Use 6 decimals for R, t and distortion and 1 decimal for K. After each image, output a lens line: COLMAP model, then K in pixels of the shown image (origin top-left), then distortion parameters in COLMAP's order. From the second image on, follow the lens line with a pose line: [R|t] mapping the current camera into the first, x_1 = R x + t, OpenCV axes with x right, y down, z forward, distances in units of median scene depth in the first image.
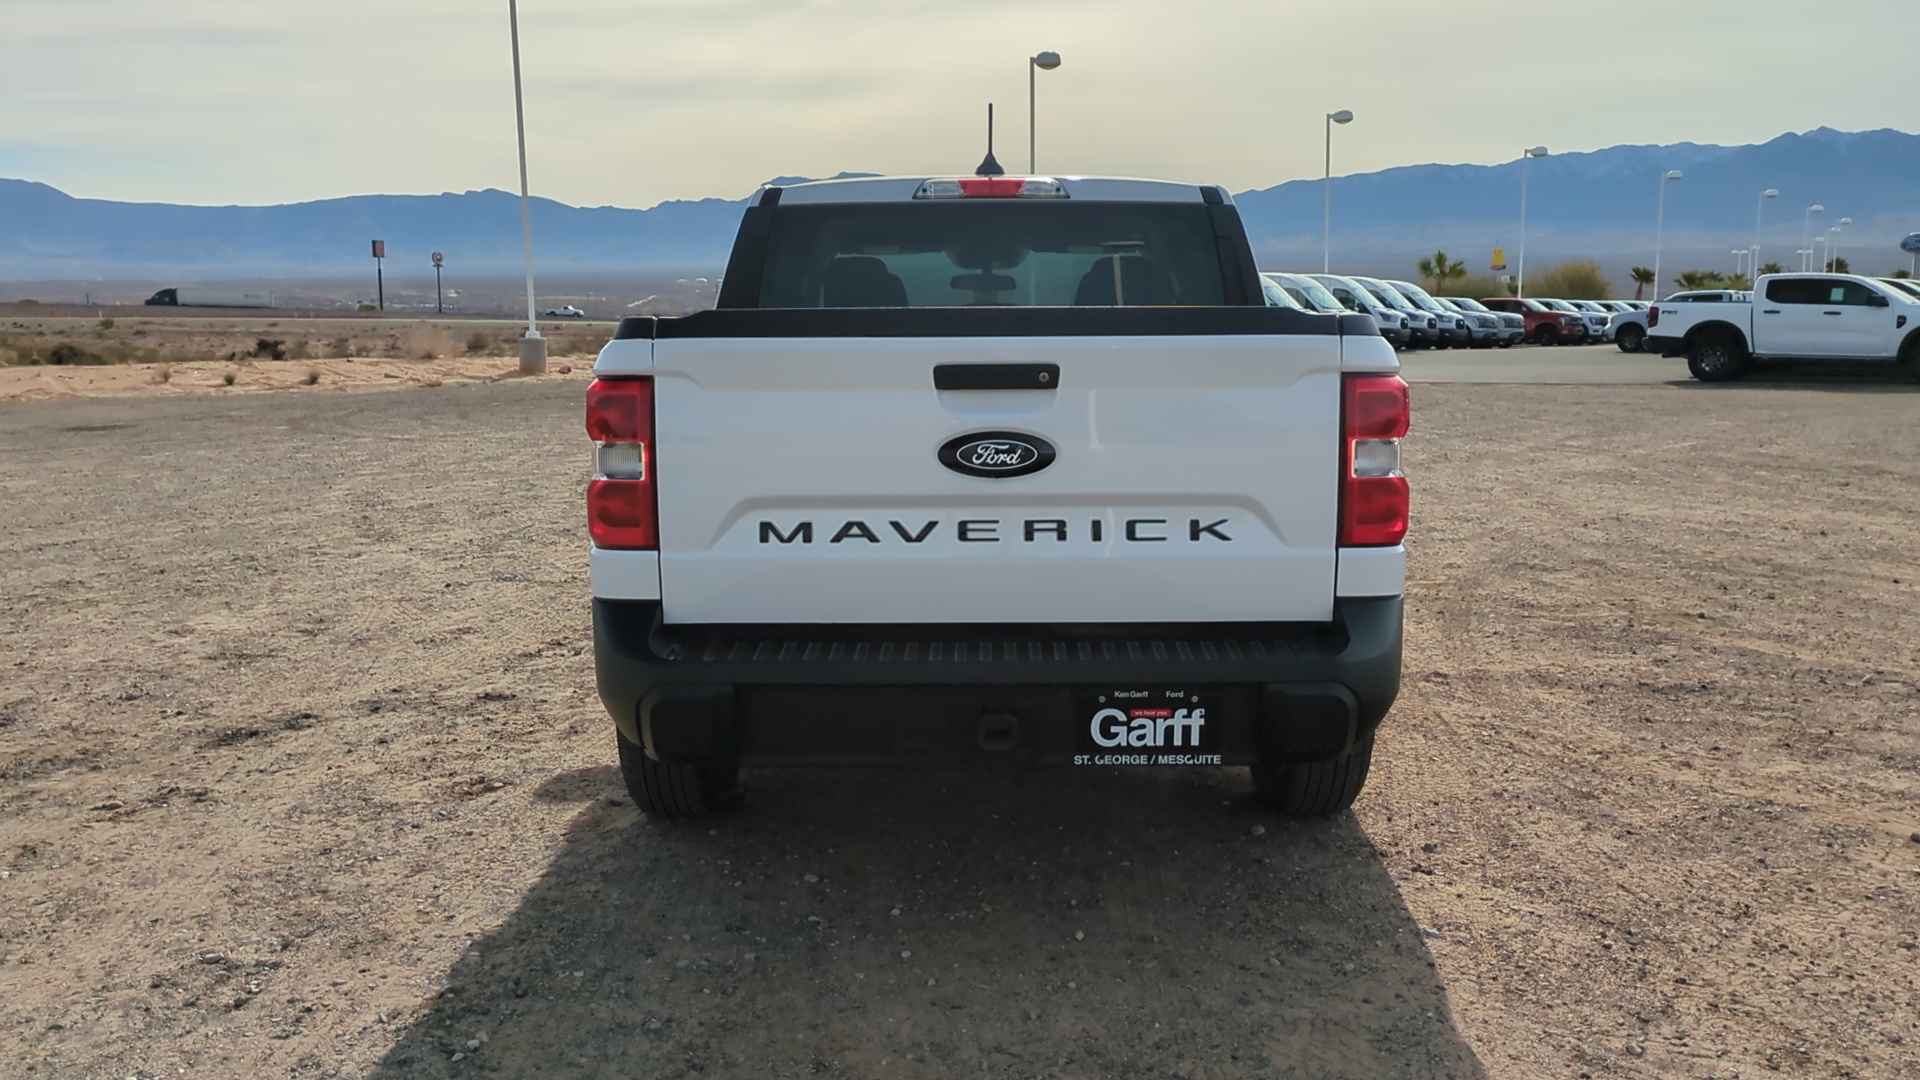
lens RADIAL K [[1649.6, 0, 968.4], [0, 1649.6, 532.5], [0, 0, 1]] dist [0.068550, -0.077870]
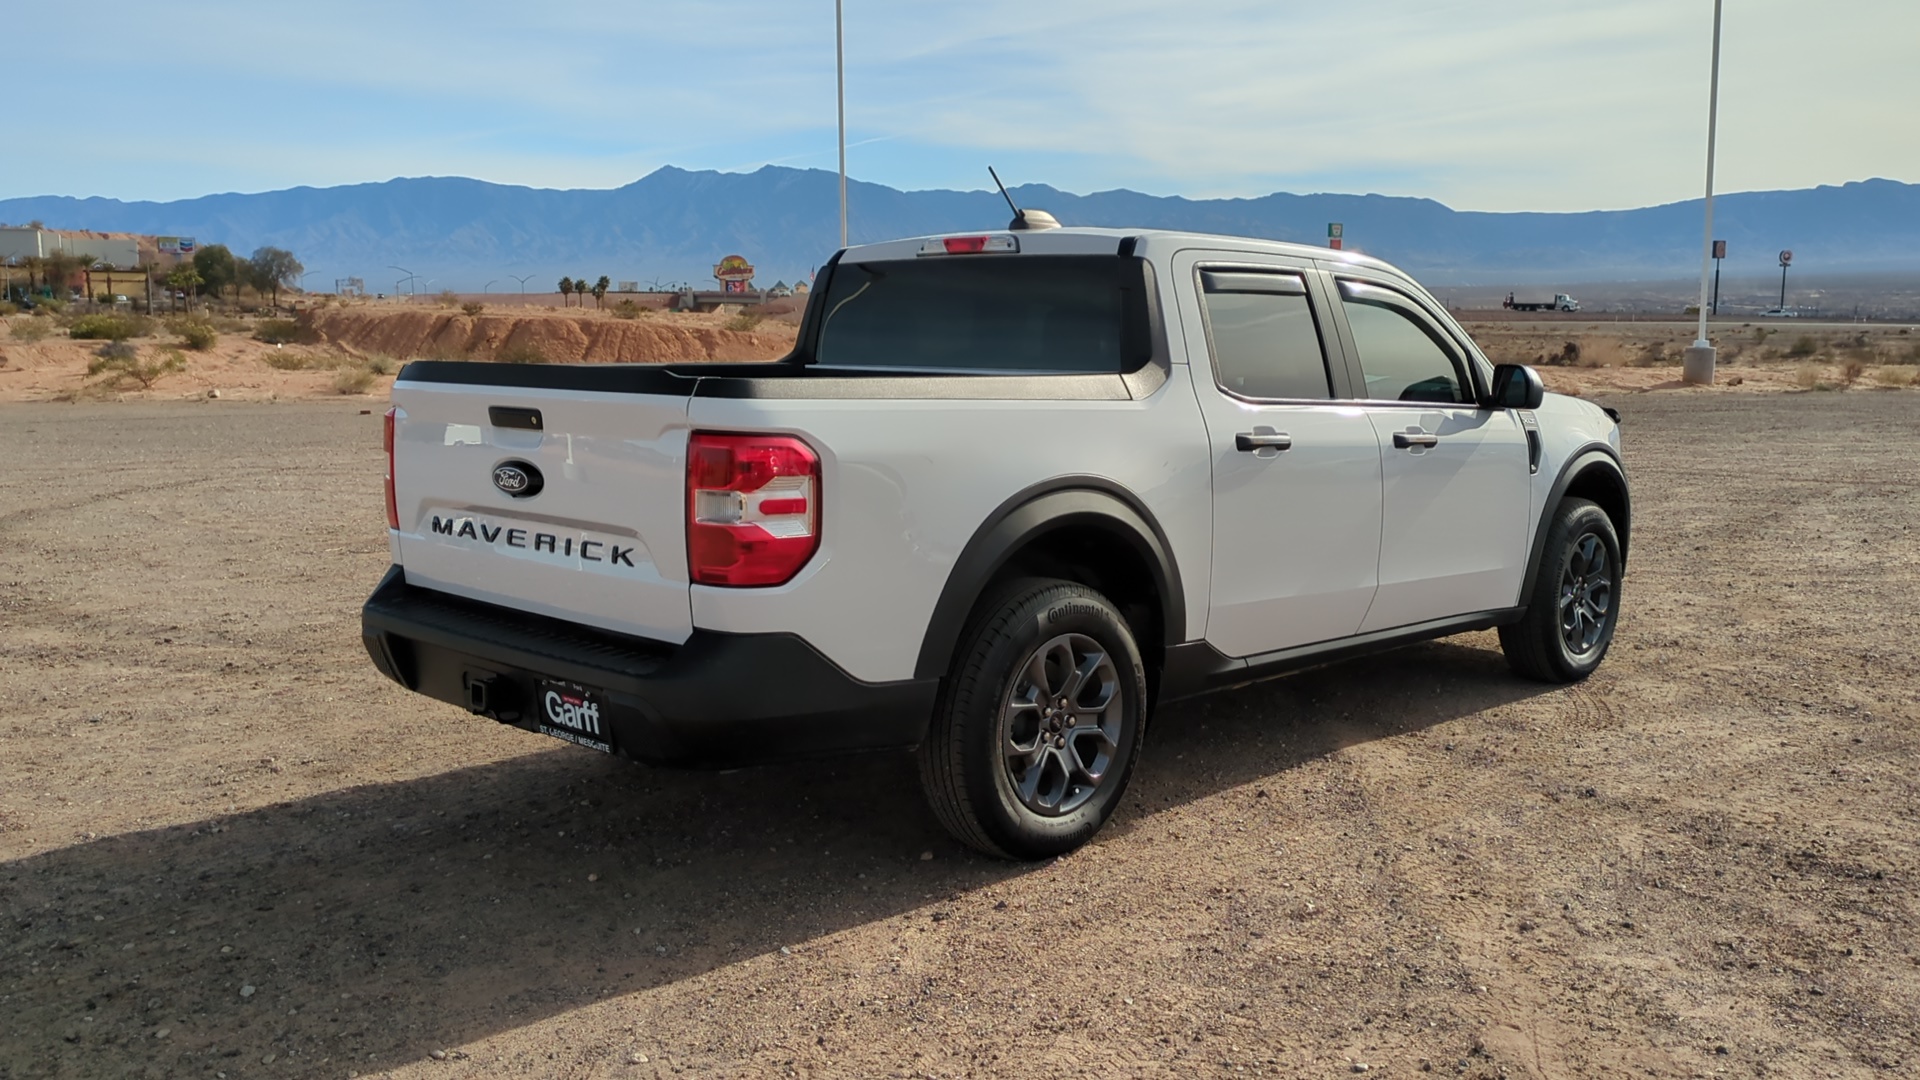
lens RADIAL K [[1649.6, 0, 969.2], [0, 1649.6, 545.1], [0, 0, 1]] dist [0.068550, -0.077870]
pose [[0.721888, 0.098452, -0.684971, 1.009363], [-0.094314, 0.994589, 0.043558, -0.074967], [0.685553, 0.033158, 0.727267, 0.273253]]
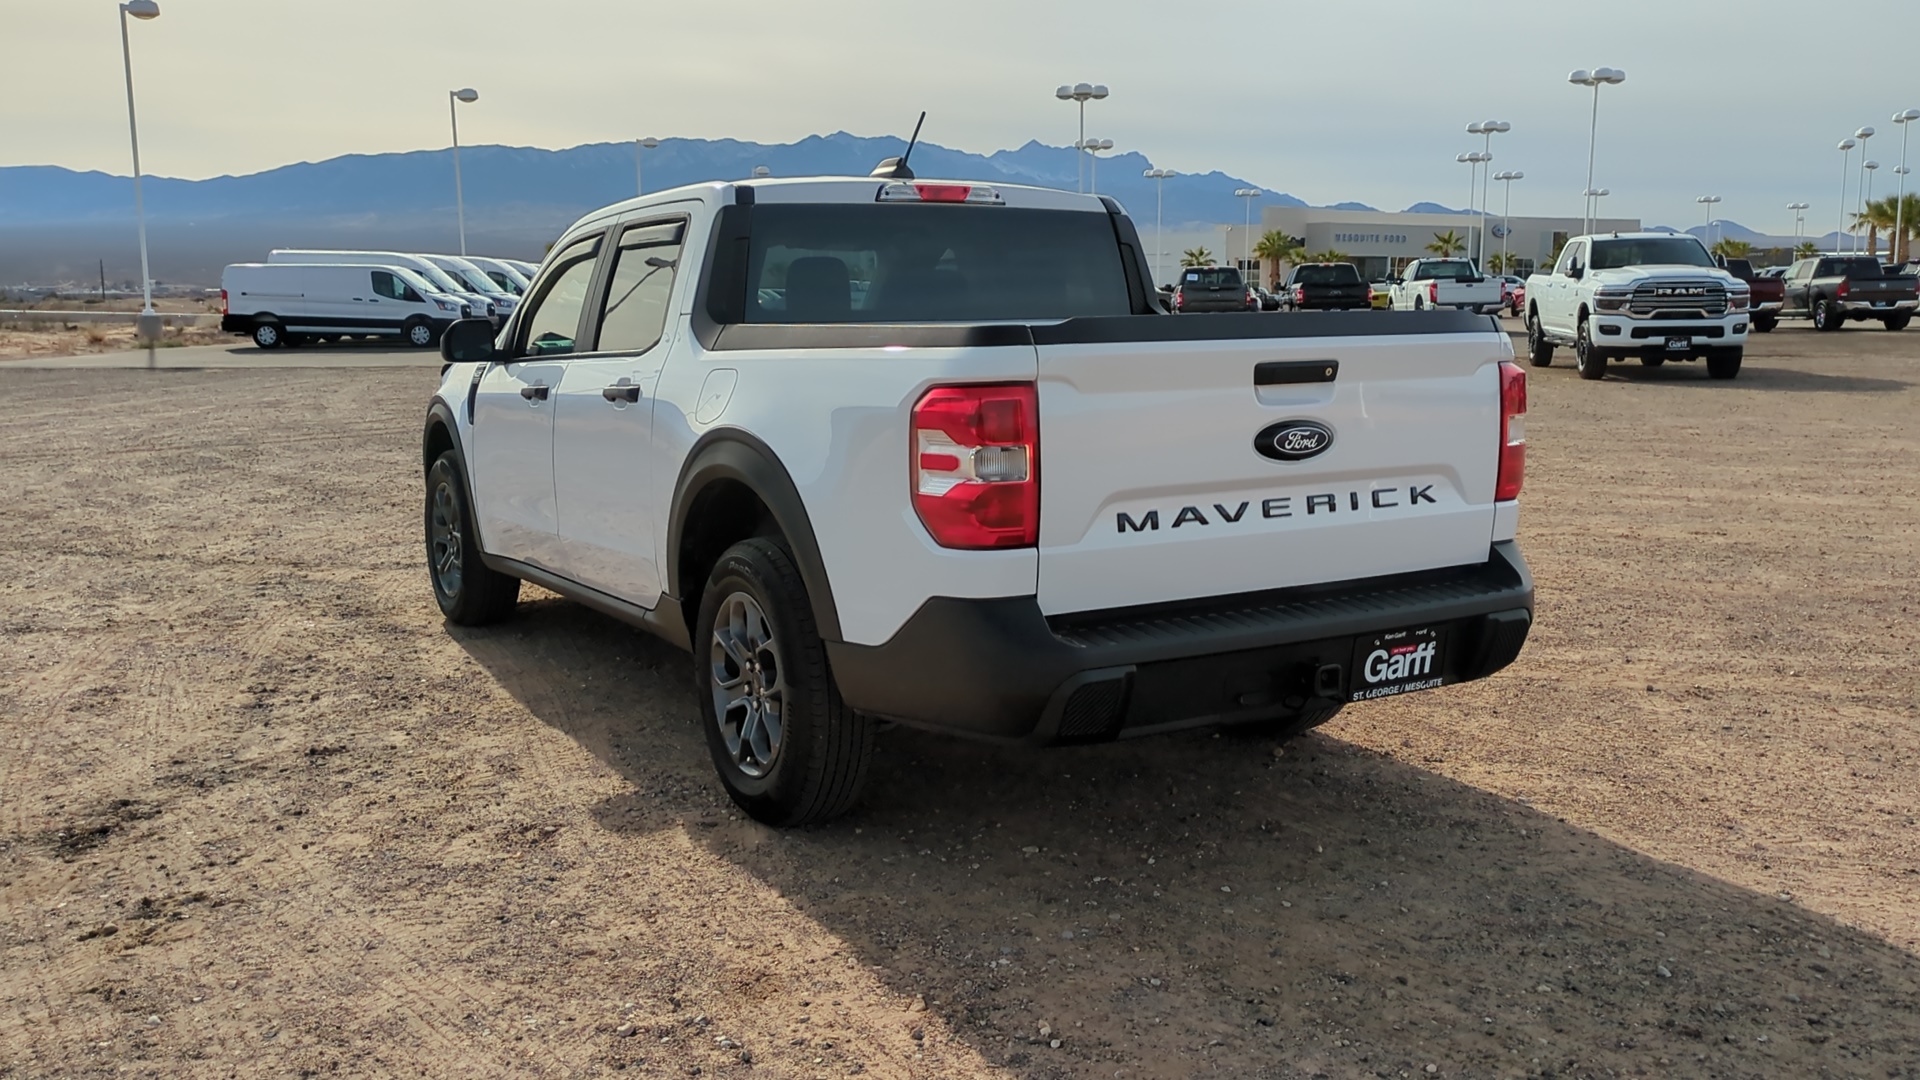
lens RADIAL K [[1649.6, 0, 967.6], [0, 1649.6, 544.0], [0, 0, 1]] dist [0.068550, -0.077870]
pose [[0.858545, -0.077986, 0.506772, -0.674332], [0.069090, 0.996947, 0.036371, -0.029051], [-0.508062, 0.003787, 0.861312, 0.109102]]
